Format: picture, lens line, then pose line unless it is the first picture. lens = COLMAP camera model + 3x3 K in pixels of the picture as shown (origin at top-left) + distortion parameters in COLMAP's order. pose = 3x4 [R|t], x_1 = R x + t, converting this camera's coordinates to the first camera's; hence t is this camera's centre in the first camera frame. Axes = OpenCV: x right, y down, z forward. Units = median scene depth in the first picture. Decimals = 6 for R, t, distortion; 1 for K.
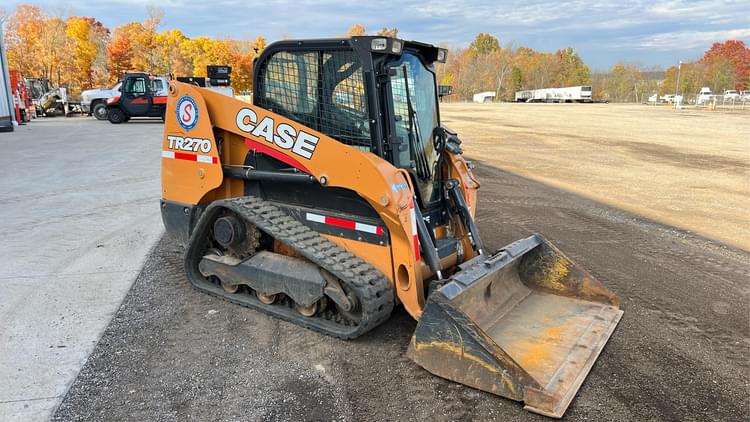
lens RADIAL K [[561.1, 0, 375.9], [0, 561.1, 192.1], [0, 0, 1]] dist [-0.003922, -0.002515]
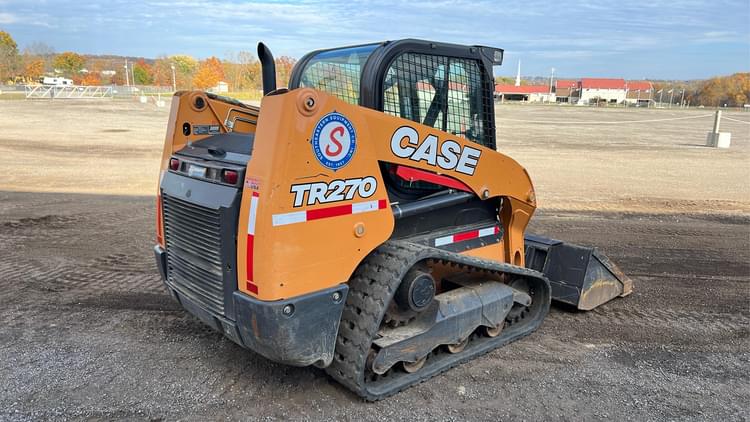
lens RADIAL K [[561.1, 0, 375.9], [0, 561.1, 192.1], [0, 0, 1]] dist [-0.003922, -0.002515]
pose [[0.262014, -0.183359, 0.947485, -0.980658], [0.159339, 0.976530, 0.144917, -0.179867], [-0.951819, 0.113001, 0.285081, 0.837368]]
